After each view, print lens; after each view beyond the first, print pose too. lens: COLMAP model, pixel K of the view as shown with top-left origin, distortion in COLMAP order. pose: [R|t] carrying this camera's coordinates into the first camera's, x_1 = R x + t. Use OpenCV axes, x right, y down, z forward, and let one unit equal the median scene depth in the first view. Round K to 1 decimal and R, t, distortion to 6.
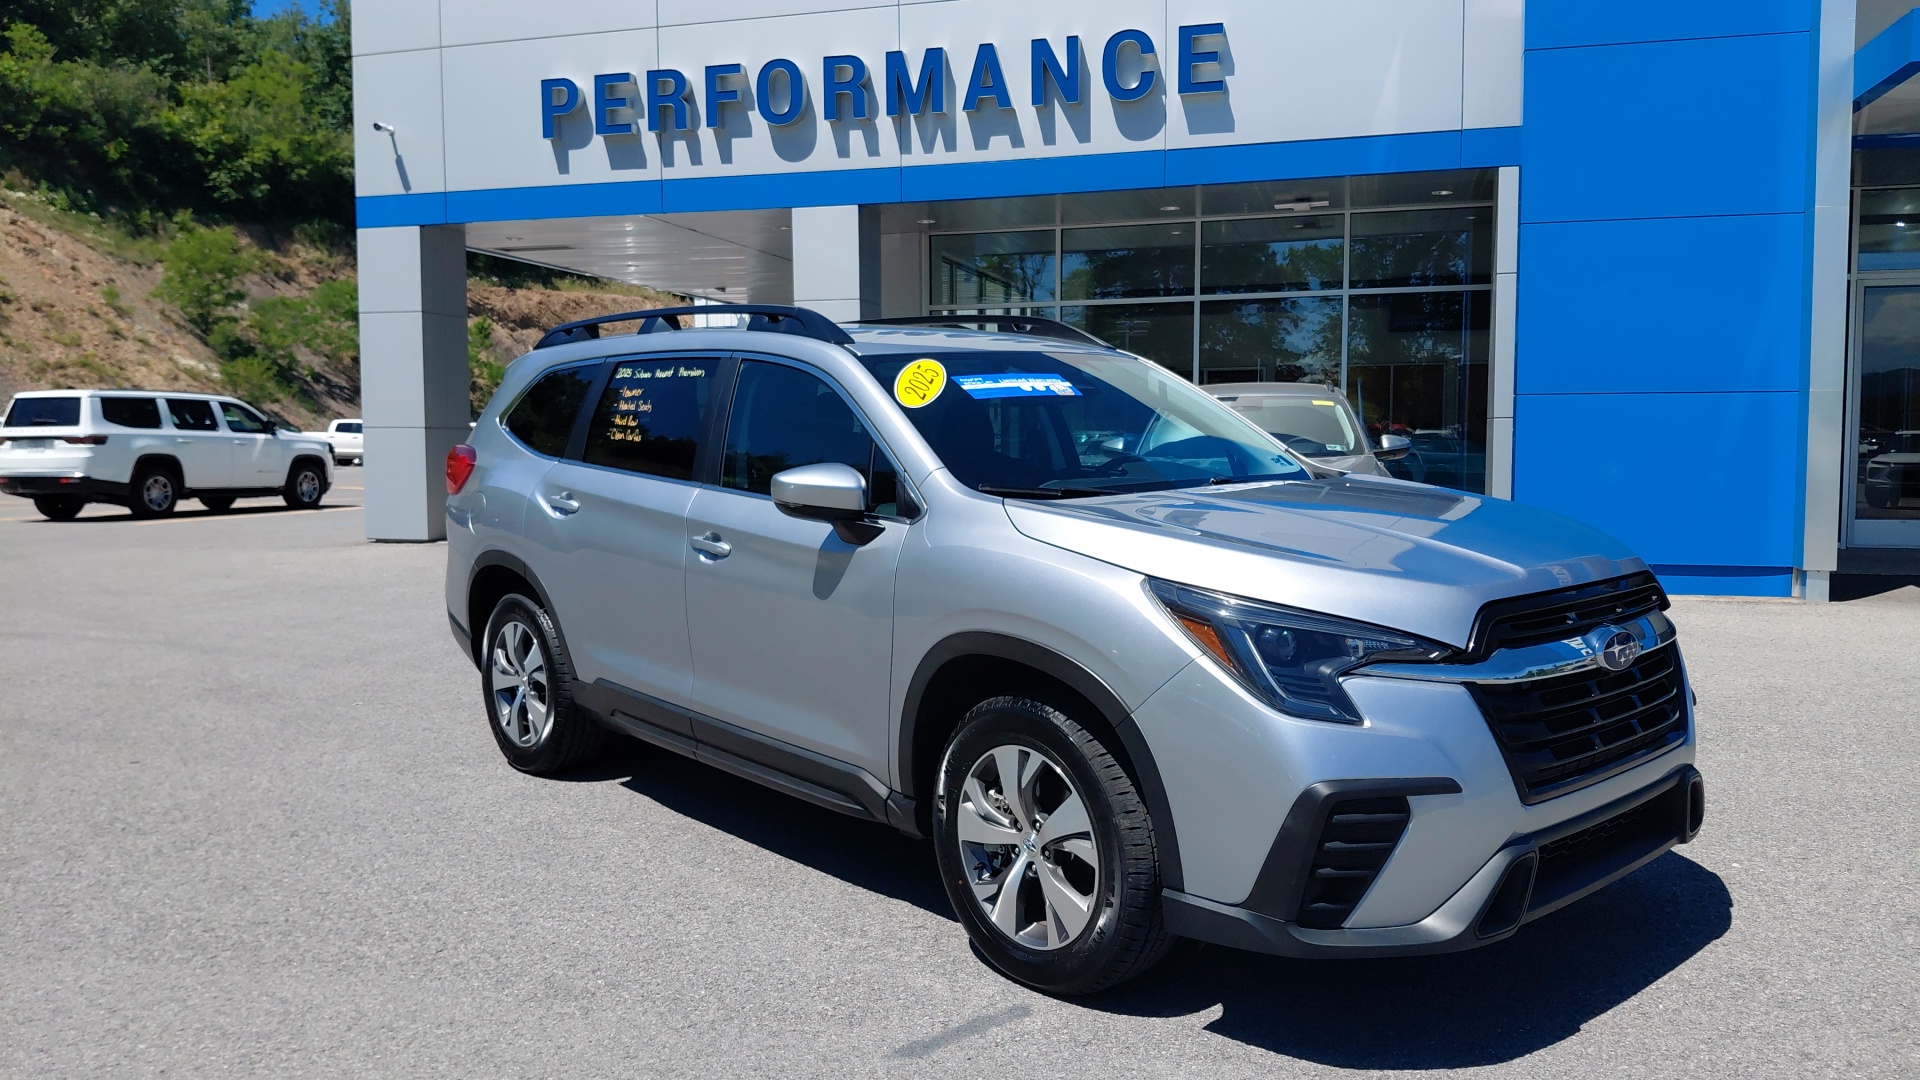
lens RADIAL K [[1441.9, 0, 967.5], [0, 1441.9, 546.8], [0, 0, 1]] dist [0.044614, -0.098887]
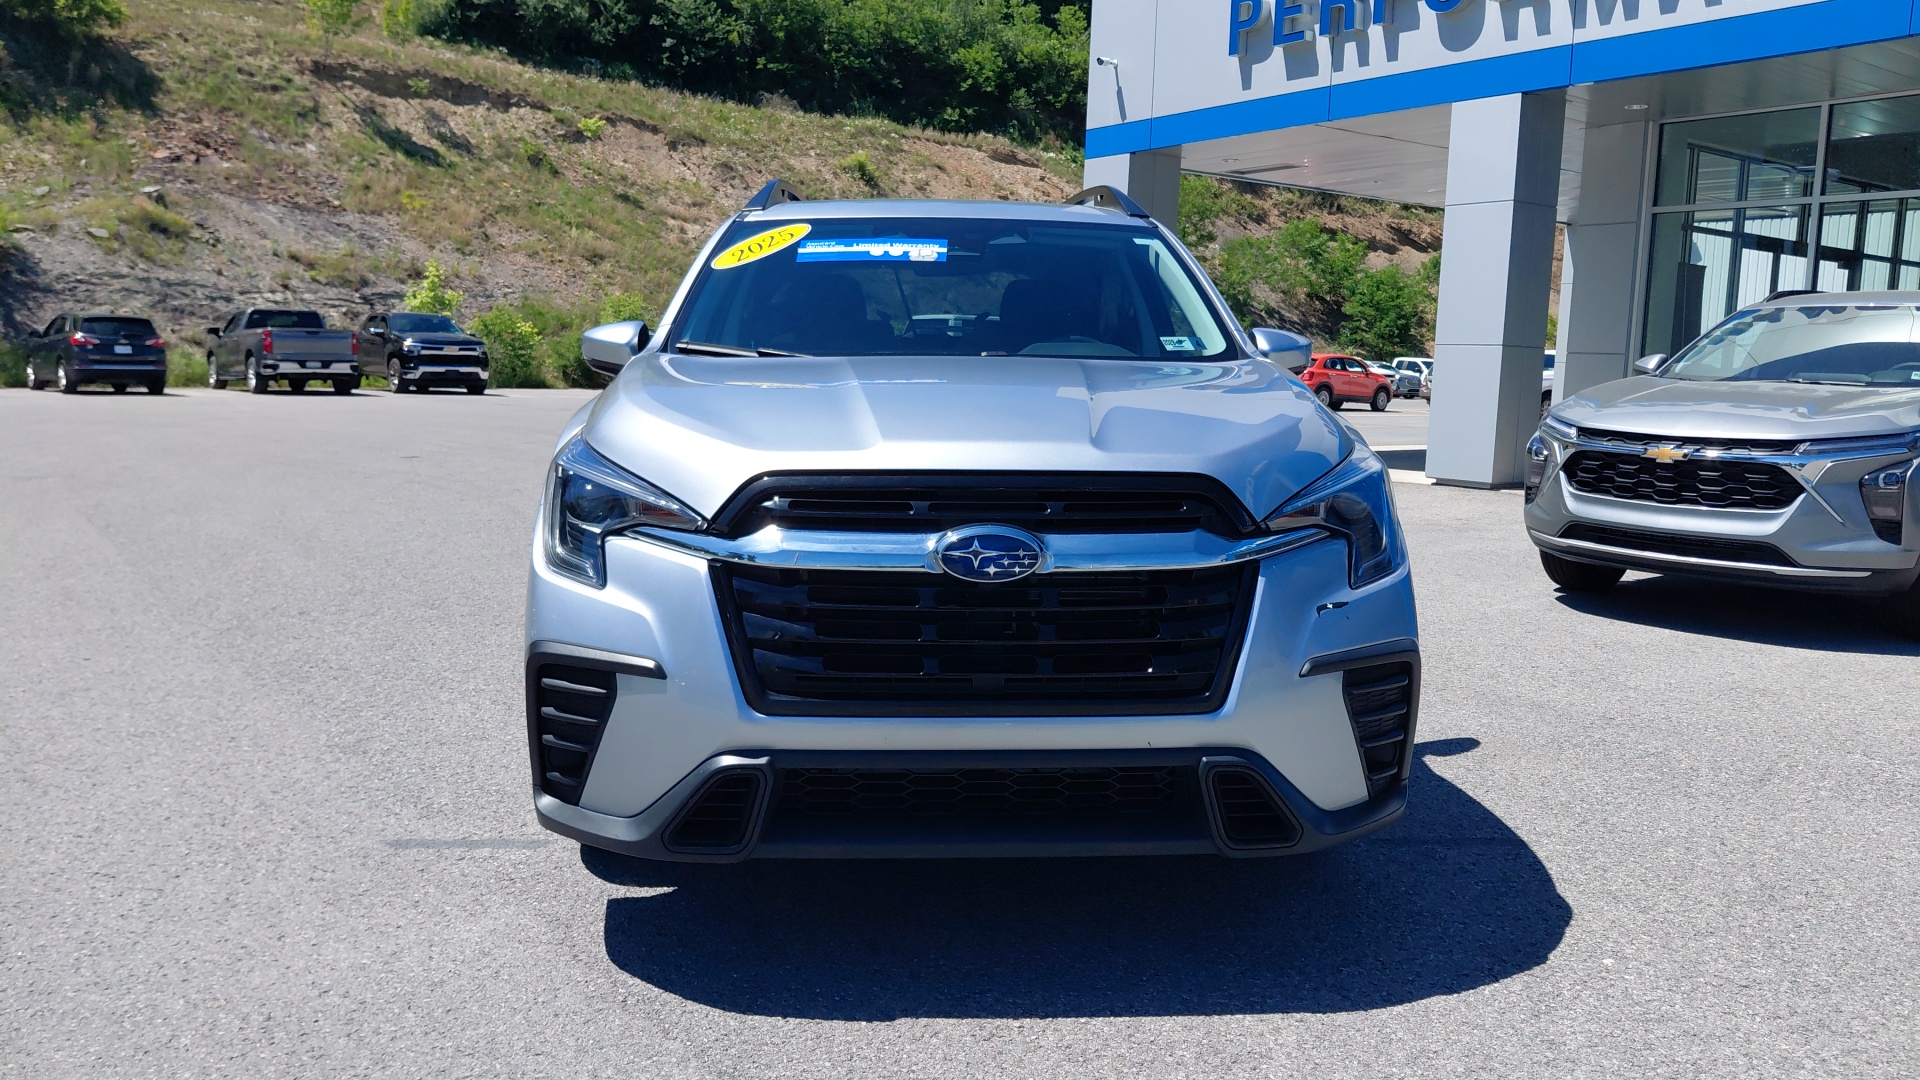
lens RADIAL K [[1441.9, 0, 924.4], [0, 1441.9, 526.3], [0, 0, 1]] dist [0.044614, -0.098887]
pose [[0.770898, 0.098855, -0.629241, 0.227003], [-0.081779, 0.995068, 0.056138, 0.004072], [0.631688, 0.008182, 0.775180, 0.097753]]
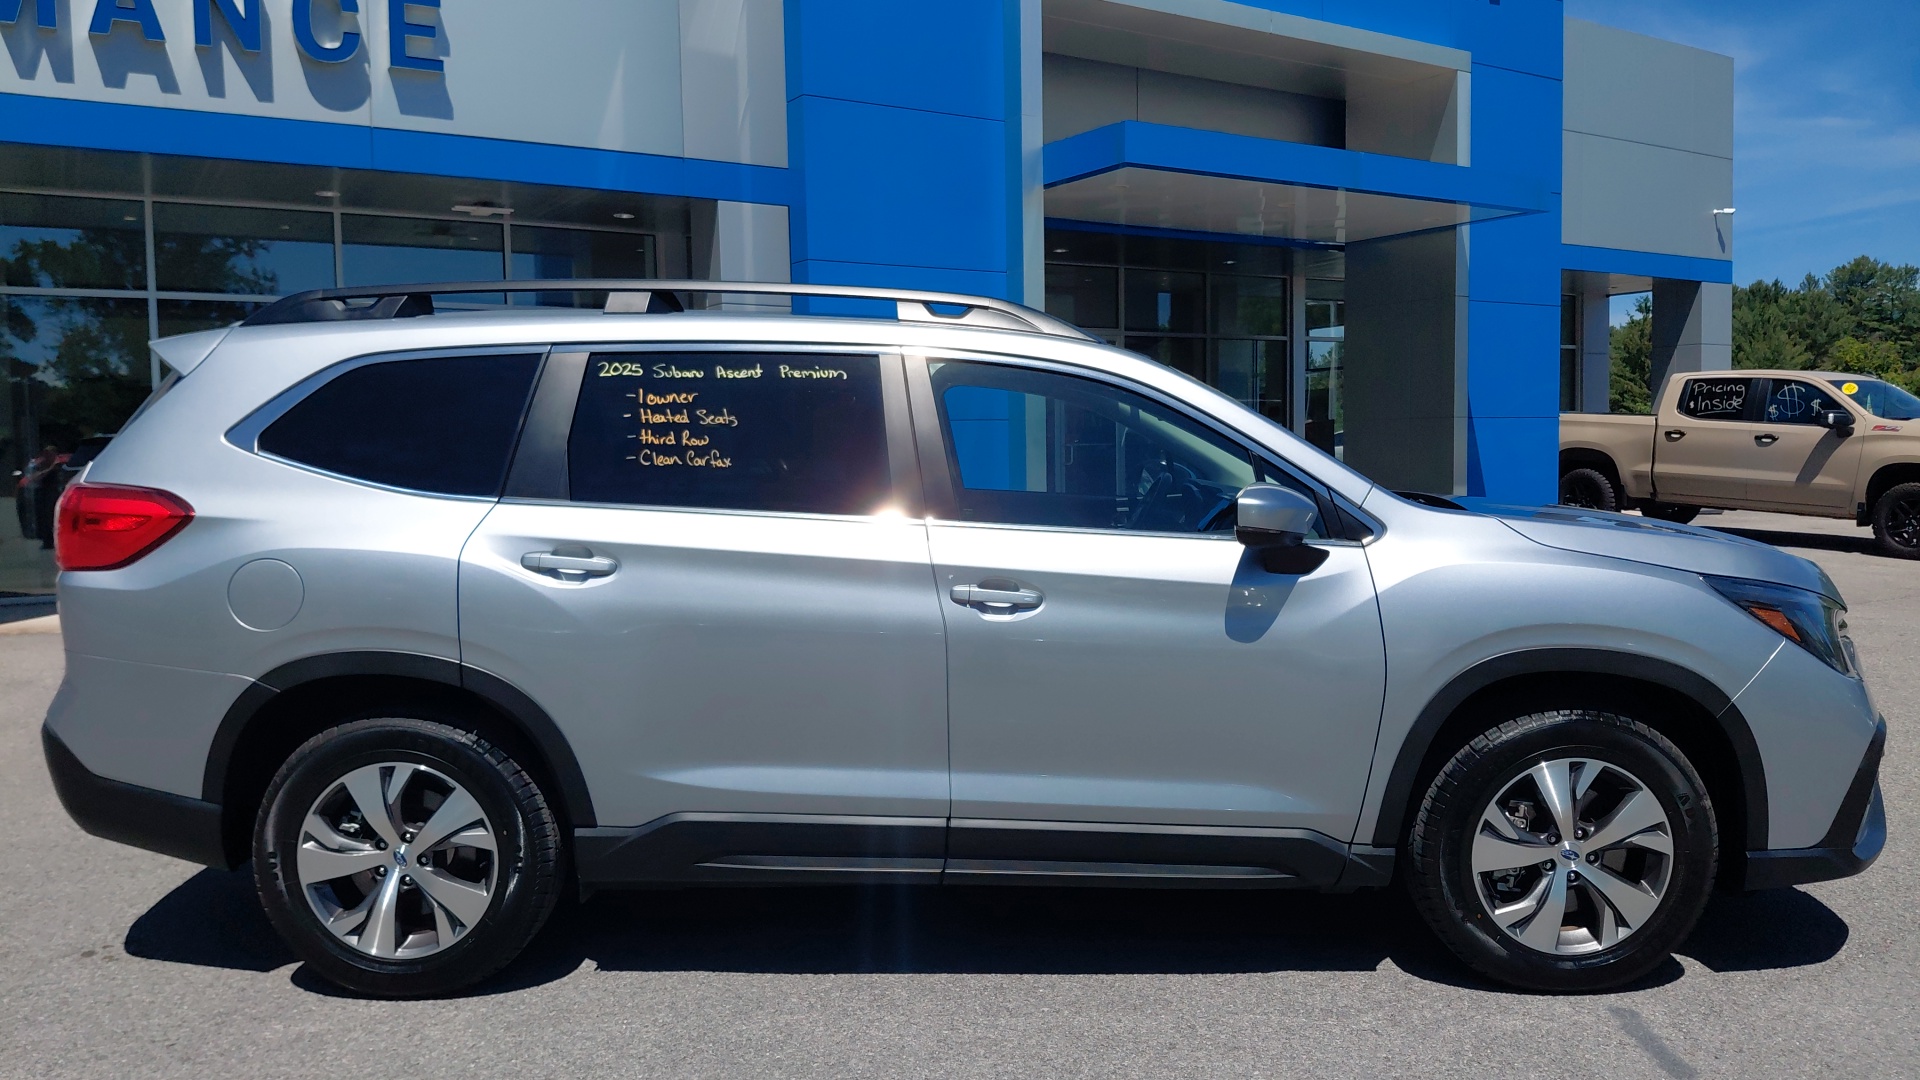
lens RADIAL K [[1441.9, 0, 961.7], [0, 1441.9, 525.8], [0, 0, 1]] dist [0.044614, -0.098887]
pose [[0.650134, -0.044529, 0.758513, -0.265976], [0.069652, 0.997571, -0.001137, -0.013593], [-0.756620, 0.053571, 0.651657, 0.174043]]
